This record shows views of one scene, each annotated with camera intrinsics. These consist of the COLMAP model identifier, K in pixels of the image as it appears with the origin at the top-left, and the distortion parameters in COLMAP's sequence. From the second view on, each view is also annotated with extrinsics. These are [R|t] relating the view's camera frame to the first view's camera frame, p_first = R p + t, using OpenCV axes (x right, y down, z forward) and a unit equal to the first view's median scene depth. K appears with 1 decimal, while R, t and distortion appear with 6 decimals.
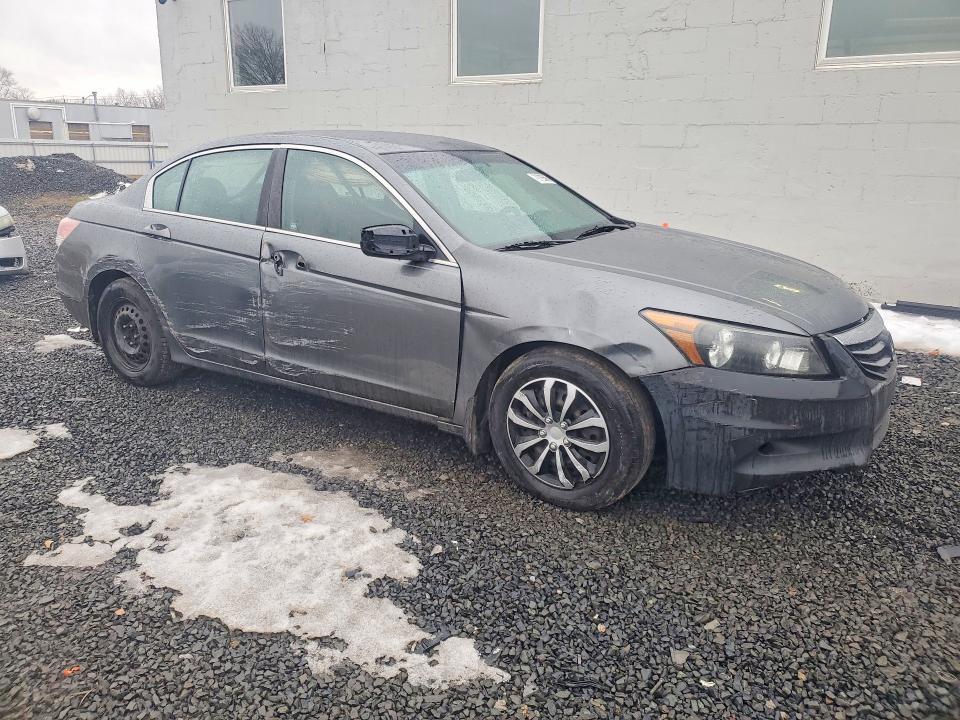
lens RADIAL K [[727.4, 0, 457.0], [0, 727.4, 358.0], [0, 0, 1]] dist [0.016876, 0.002387]
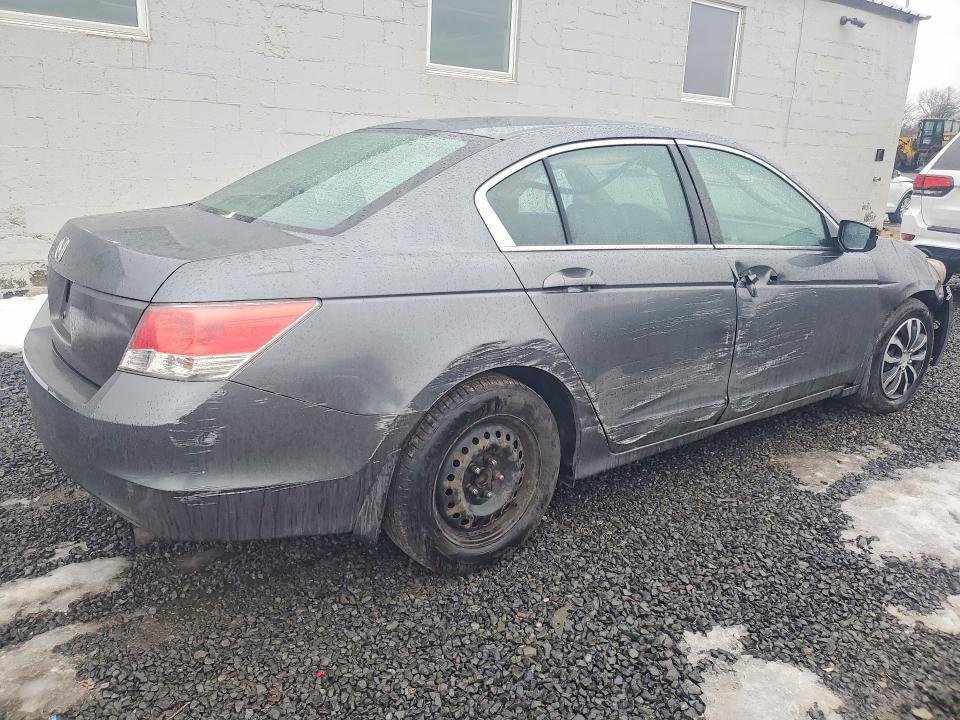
lens RADIAL K [[727.4, 0, 457.0], [0, 727.4, 358.0], [0, 0, 1]] dist [0.016876, 0.002387]
pose [[0.363940, -0.255257, 0.895763, -1.110451], [0.230306, 0.956514, 0.178998, -0.267724], [-0.902500, 0.141155, 0.406901, 0.945697]]
